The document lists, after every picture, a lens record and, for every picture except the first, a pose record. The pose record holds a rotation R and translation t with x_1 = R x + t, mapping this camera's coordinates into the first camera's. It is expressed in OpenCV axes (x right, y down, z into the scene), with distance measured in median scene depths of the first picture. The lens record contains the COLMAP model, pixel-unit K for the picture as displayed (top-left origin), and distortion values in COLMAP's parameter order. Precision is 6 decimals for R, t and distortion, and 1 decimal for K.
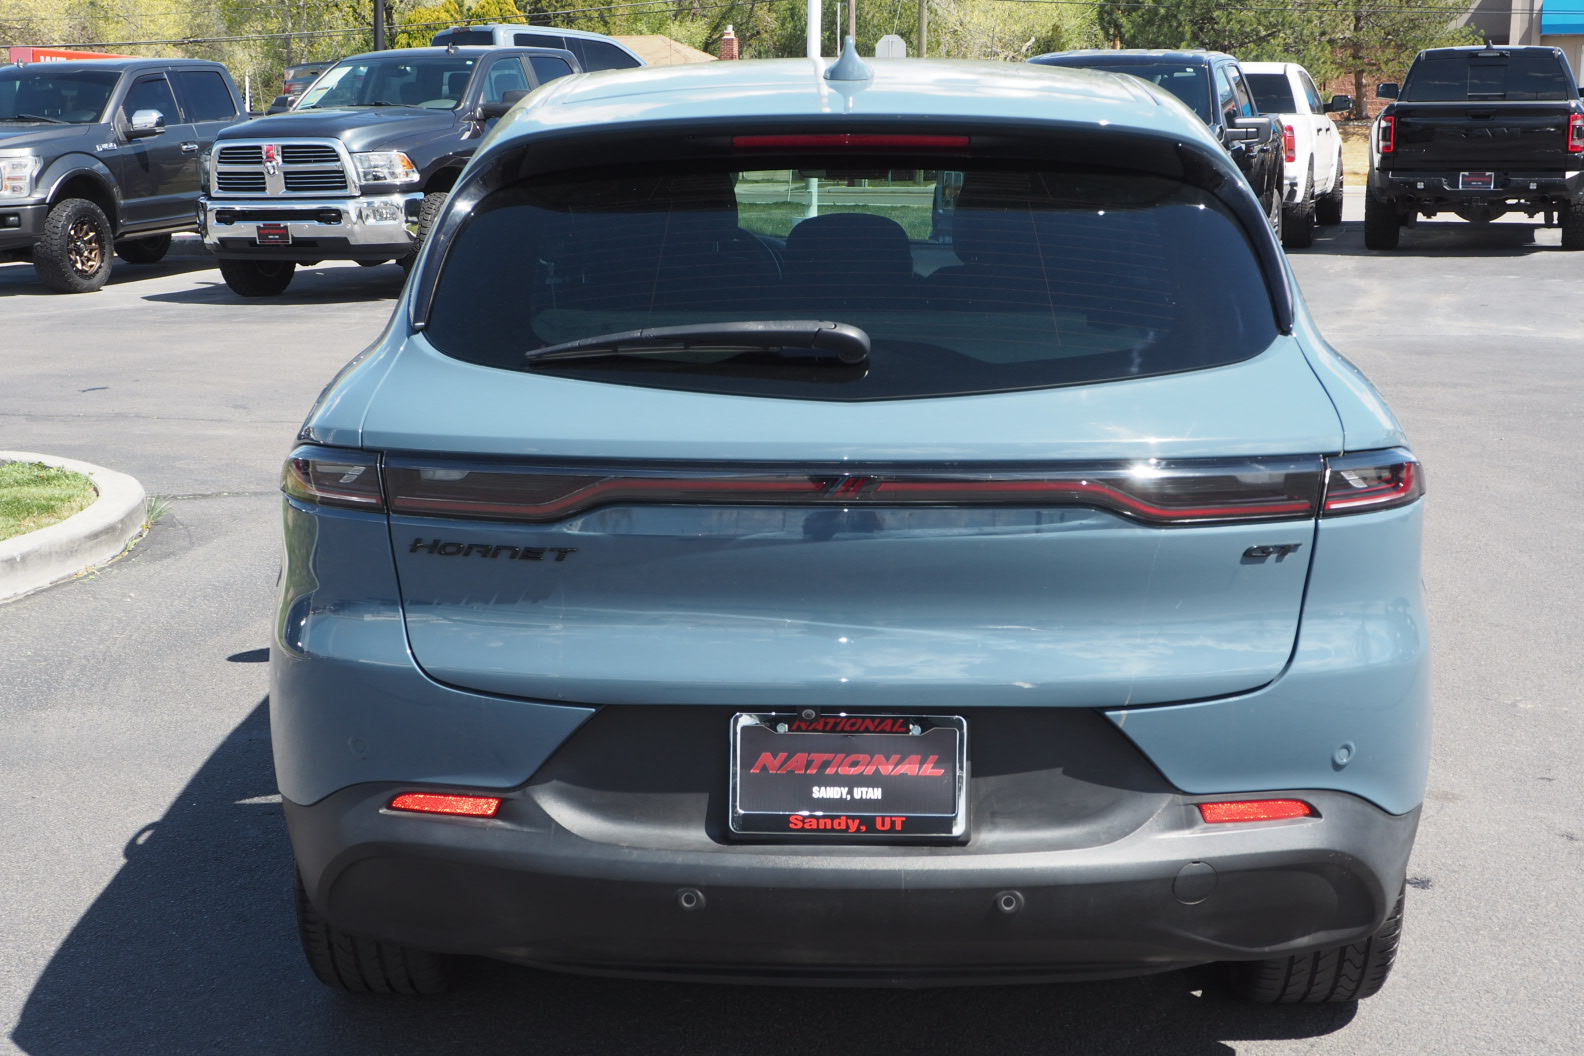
lens RADIAL K [[2111.2, 0, 792.0], [0, 2111.2, 528.0], [0, 0, 1]] dist [-0.000295, 0.028189]
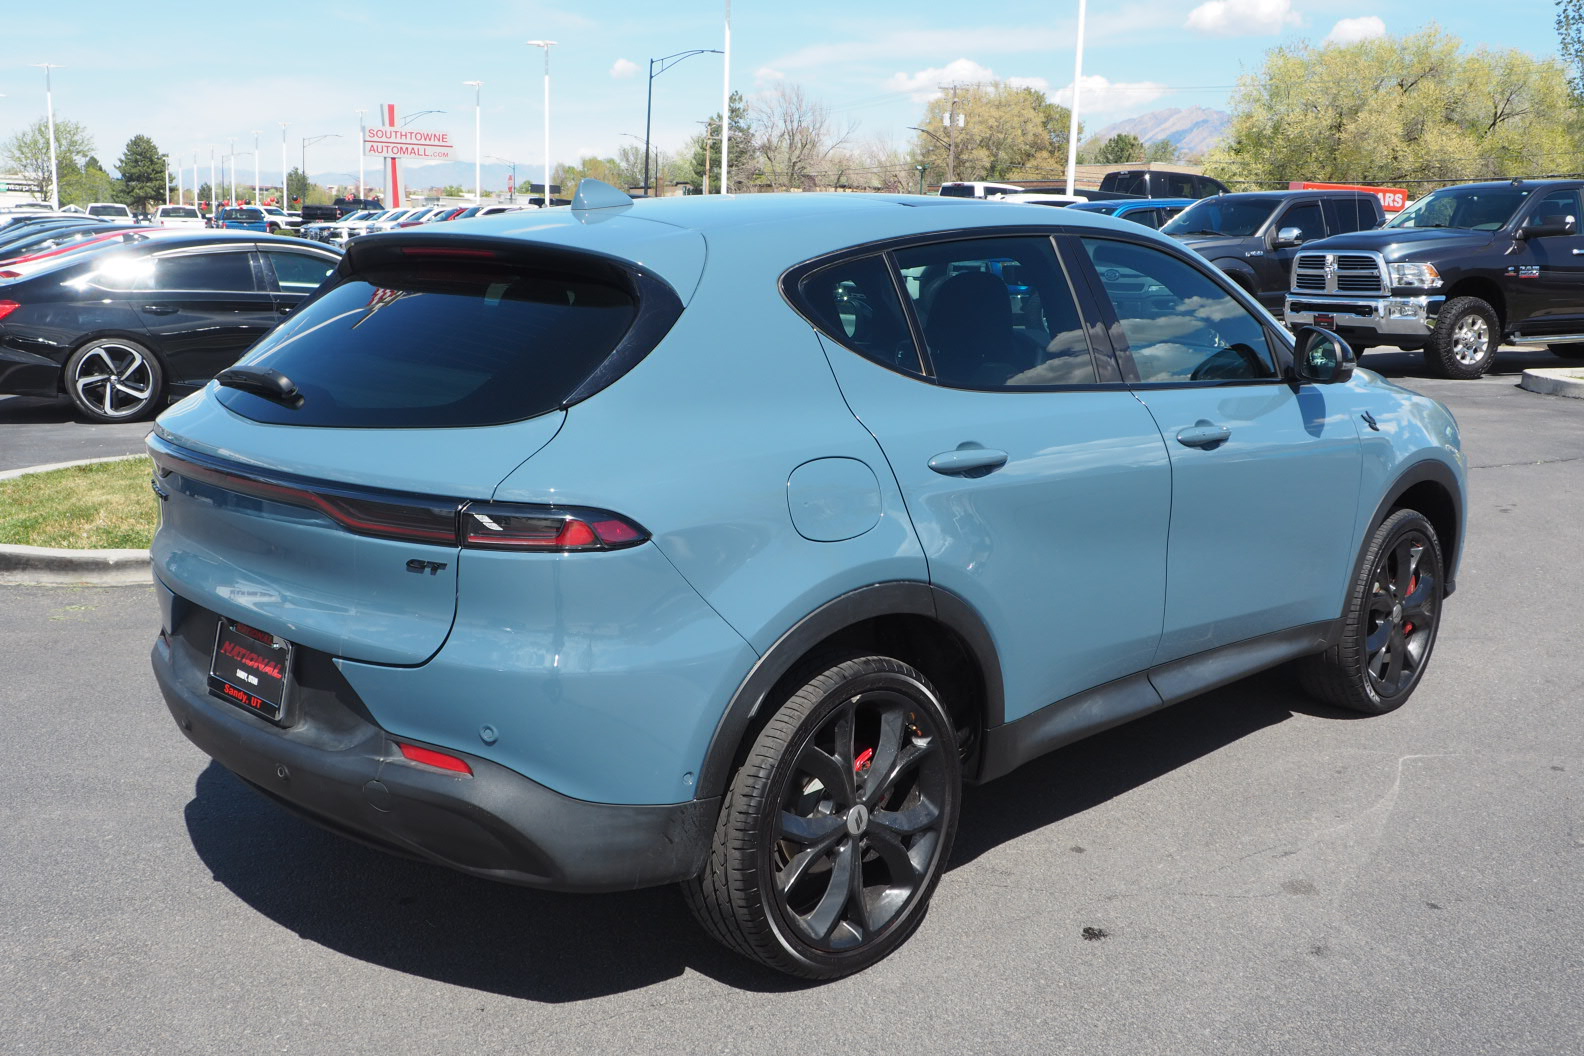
lens RADIAL K [[1528.7, 0, 792.0], [0, 1528.7, 528.0], [0, 0, 1]] dist [-0.012797, -0.015013]
pose [[0.739403, 0.142367, -0.658038, 0.142345], [-0.142458, 0.988340, 0.053756, -0.013450], [0.658019, 0.053996, 0.751063, 0.058847]]
